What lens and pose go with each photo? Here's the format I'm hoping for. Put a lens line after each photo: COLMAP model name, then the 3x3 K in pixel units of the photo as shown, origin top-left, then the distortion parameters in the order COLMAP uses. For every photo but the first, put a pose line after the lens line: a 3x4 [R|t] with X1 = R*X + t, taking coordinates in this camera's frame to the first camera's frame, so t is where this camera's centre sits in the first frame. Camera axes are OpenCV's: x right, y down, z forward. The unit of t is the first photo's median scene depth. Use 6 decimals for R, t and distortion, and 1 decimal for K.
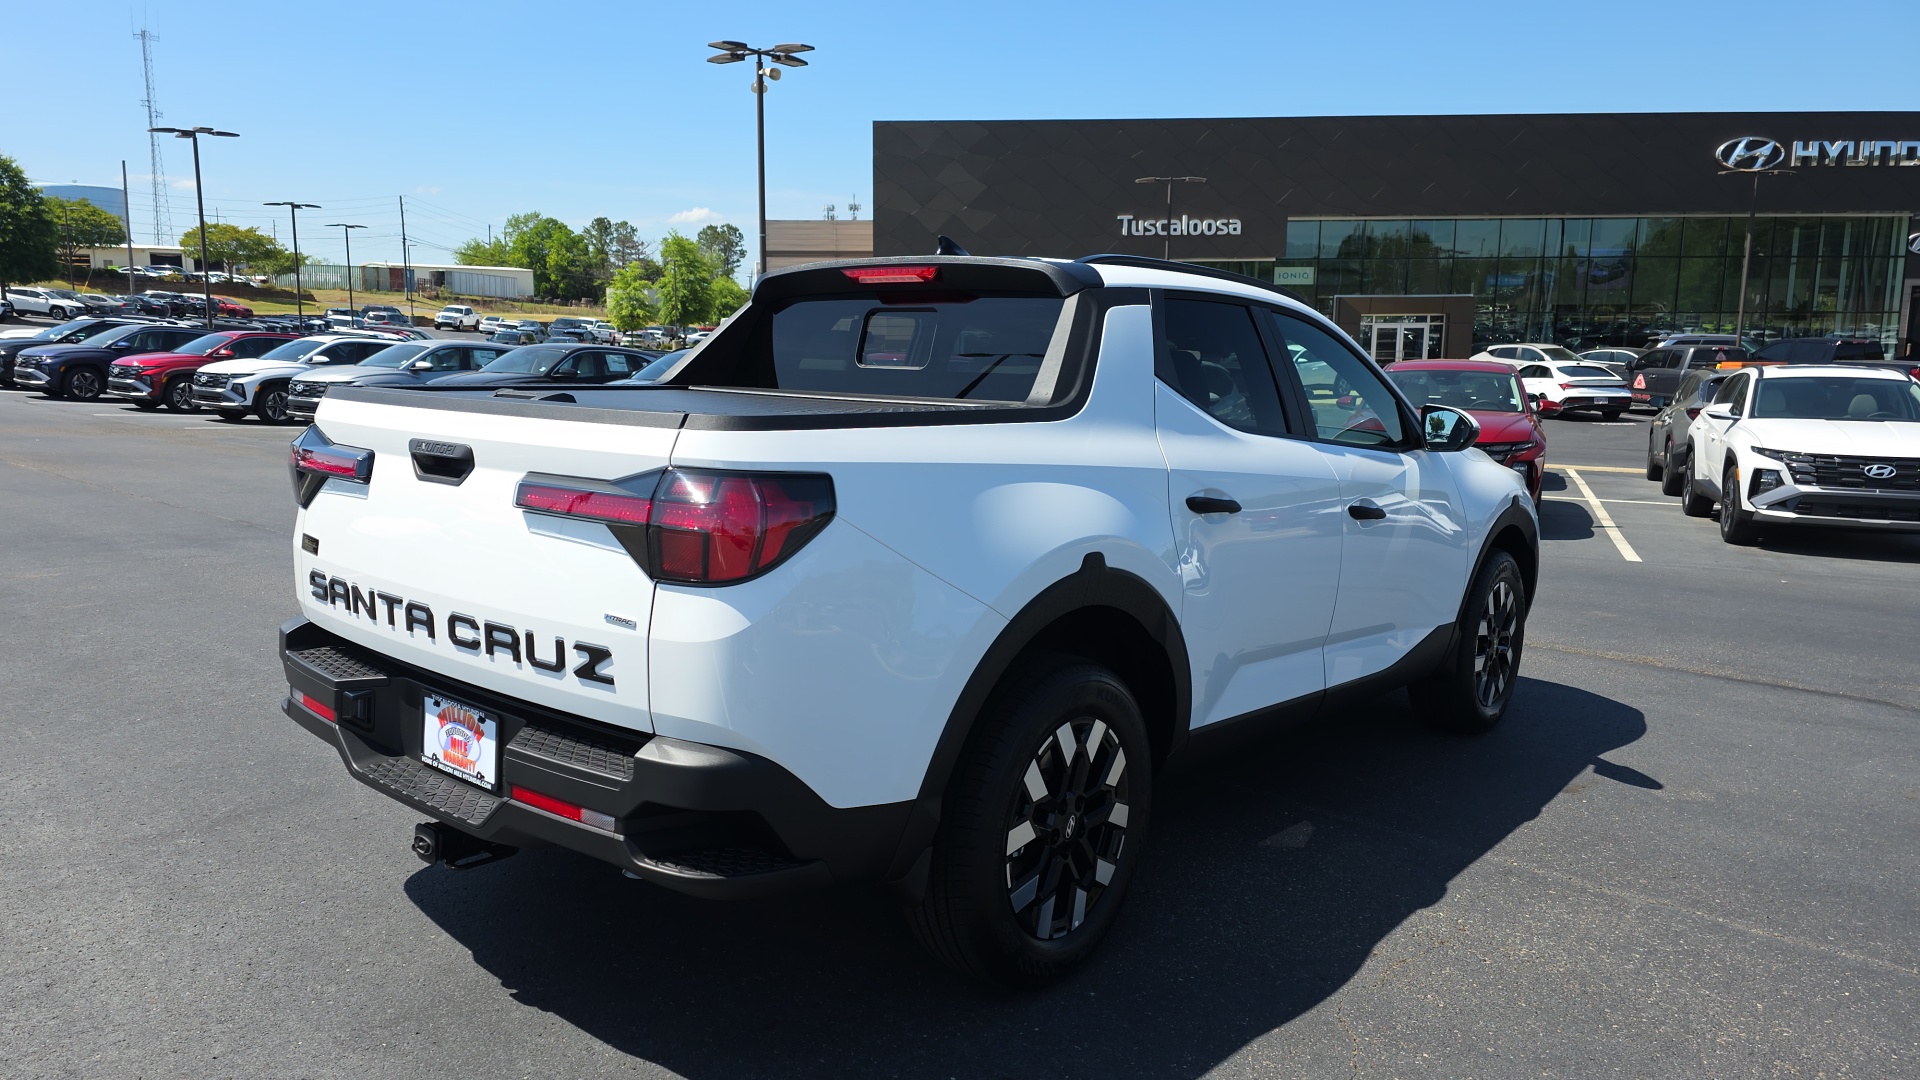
lens RADIAL K [[1290.4, 0, 845.6], [0, 1290.4, 532.8], [0, 0, 1]] dist [0.053706, -0.045024]
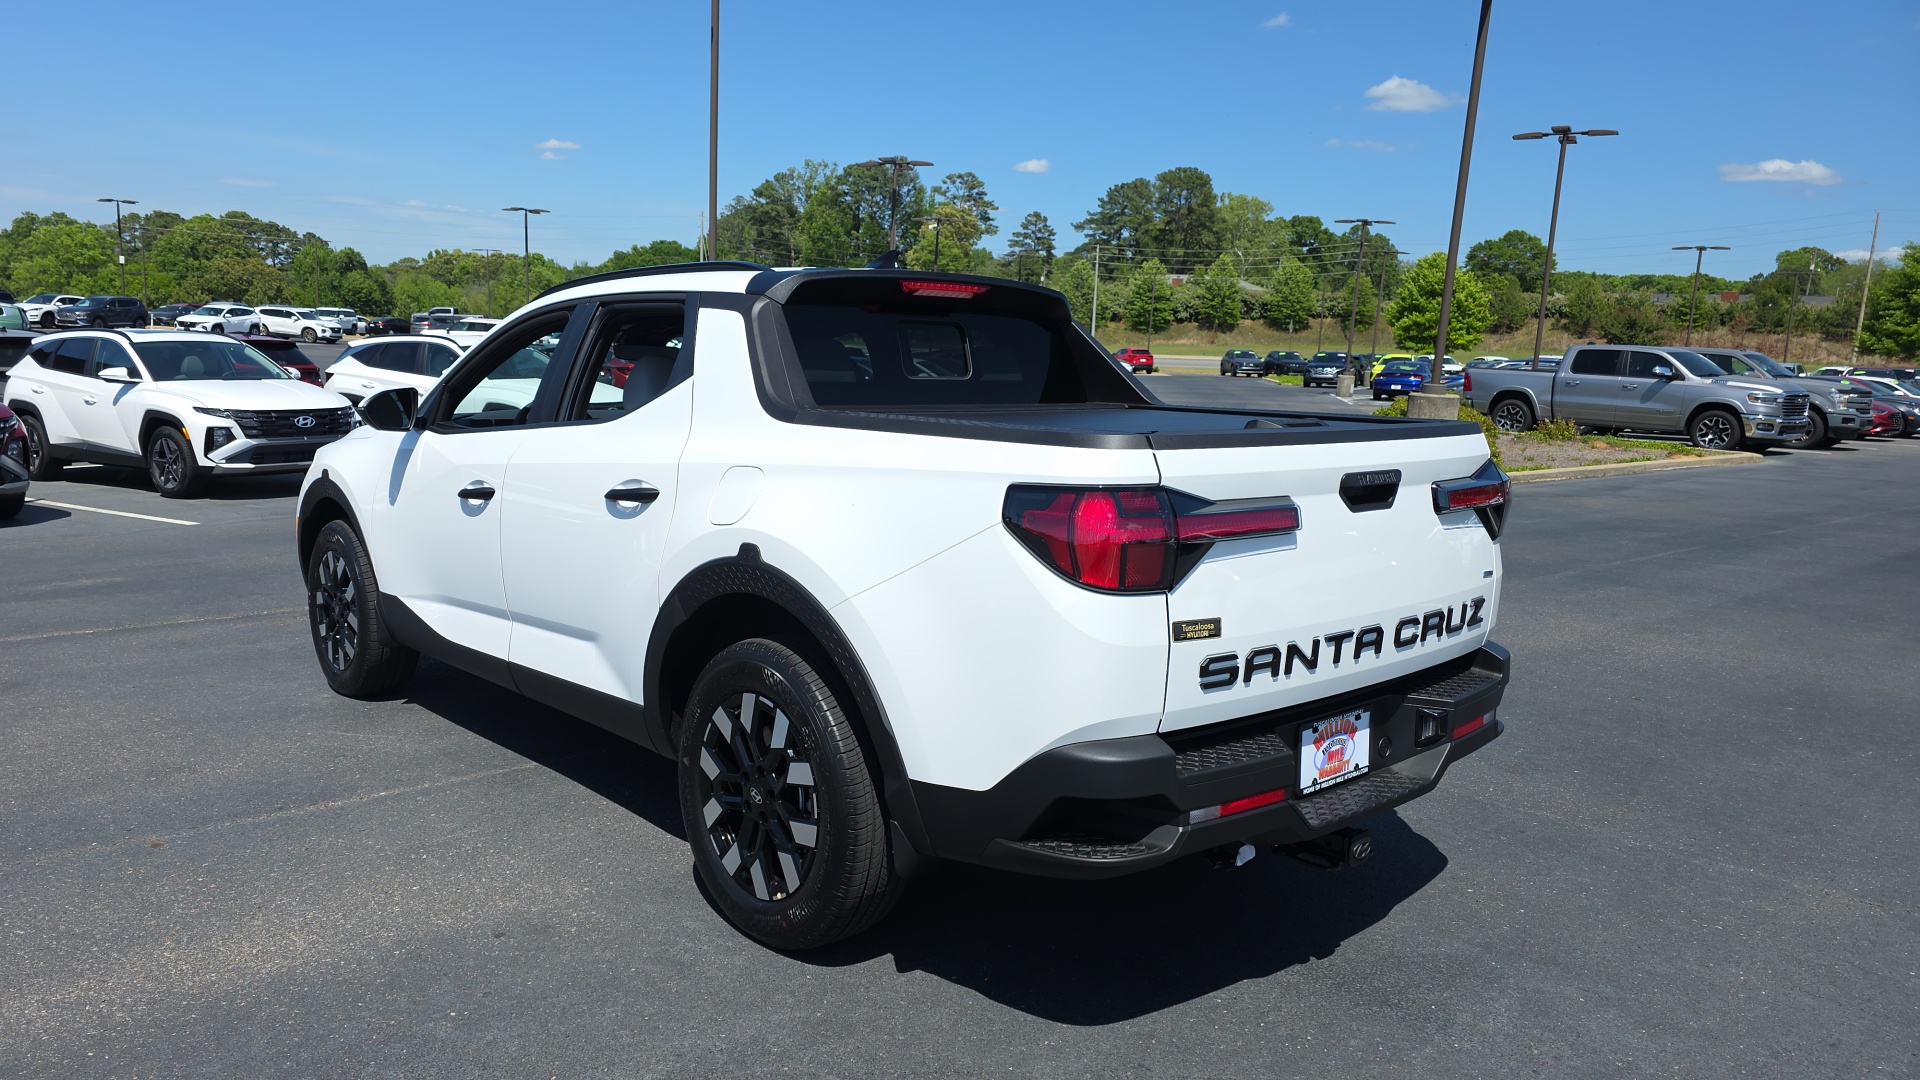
lens RADIAL K [[1288.6, 0, 894.8], [0, 1288.6, 539.1], [0, 0, 1]] dist [0.058207, -0.060864]
pose [[0.123525, -0.157933, 0.979693, -1.232587], [0.113250, 0.983047, 0.144195, -0.187038], [-0.985858, 0.093138, 0.139317, 1.077952]]
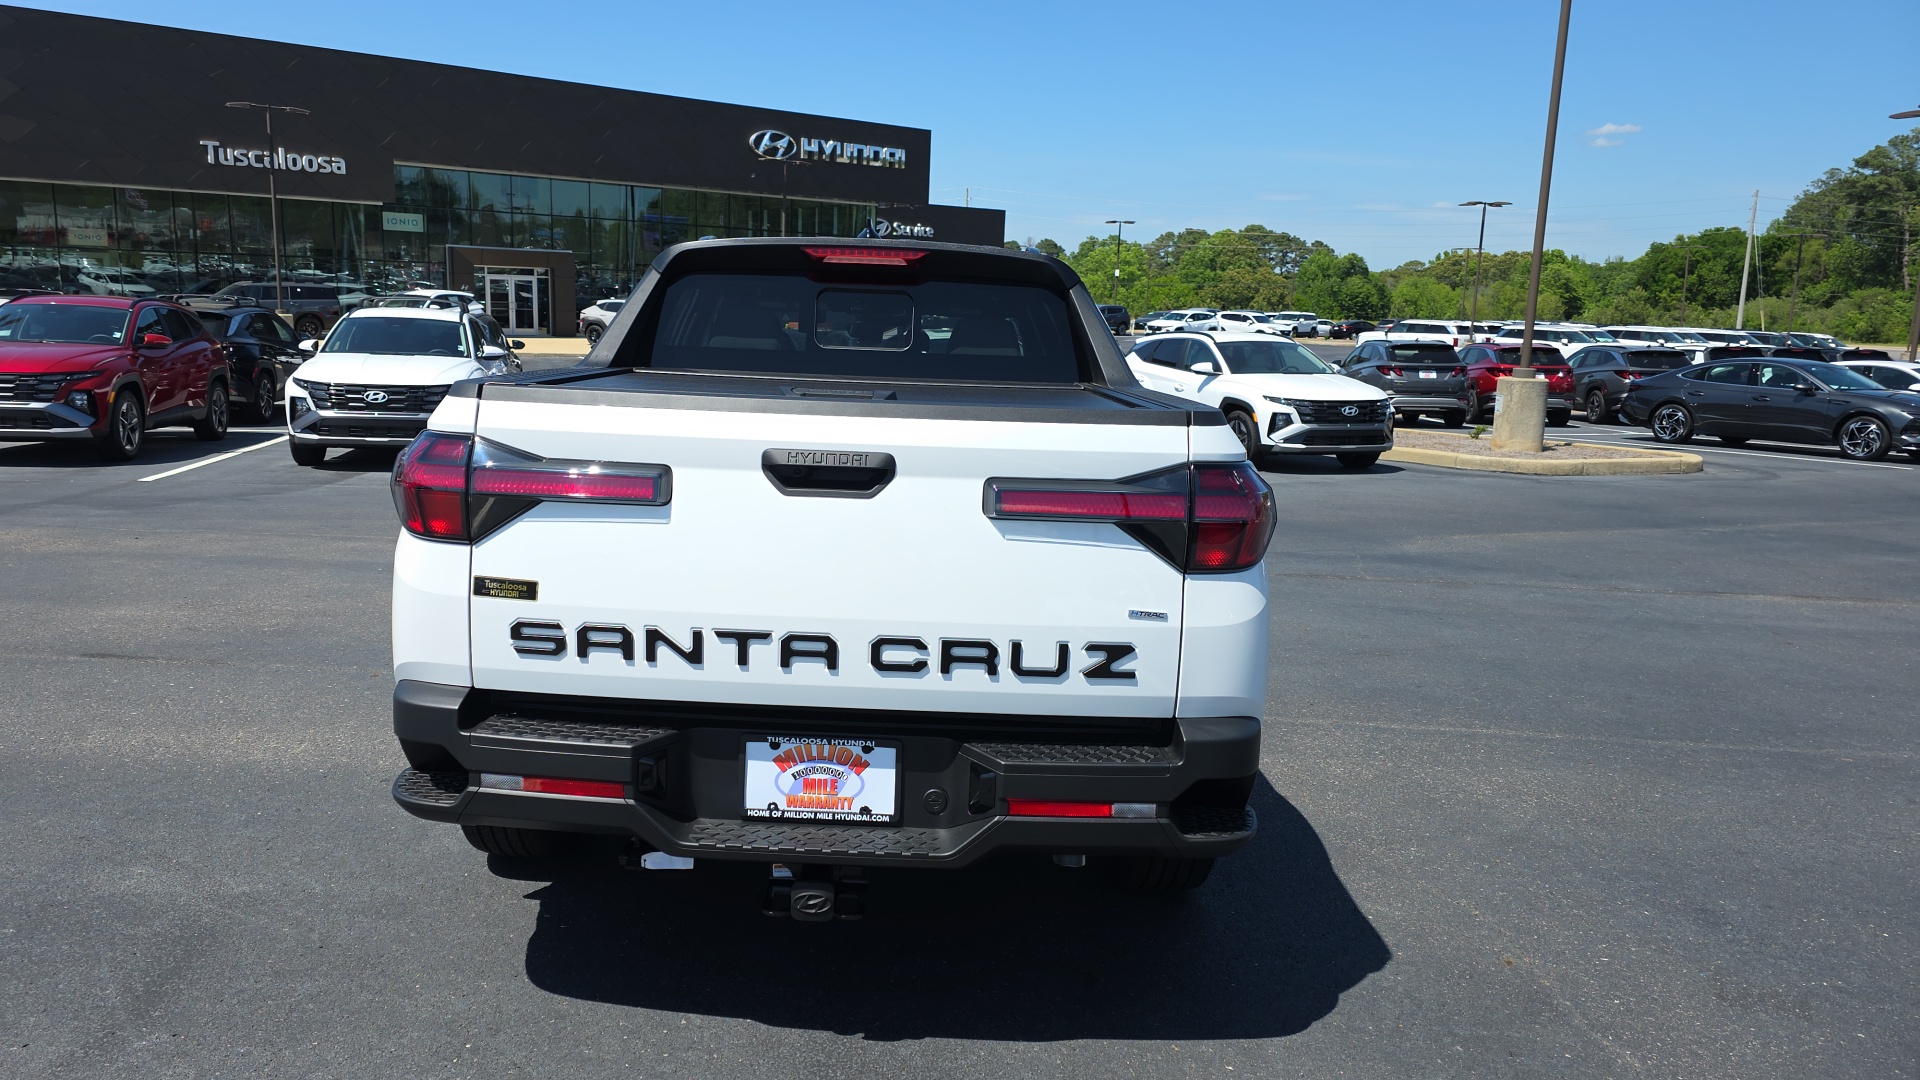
lens RADIAL K [[1288.6, 0, 894.8], [0, 1288.6, 539.1], [0, 0, 1]] dist [0.058207, -0.060864]
pose [[0.762161, -0.099116, 0.639755, -0.736626], [0.070738, 0.995044, 0.069887, -0.059032], [-0.643511, -0.008010, 0.765395, 0.254797]]
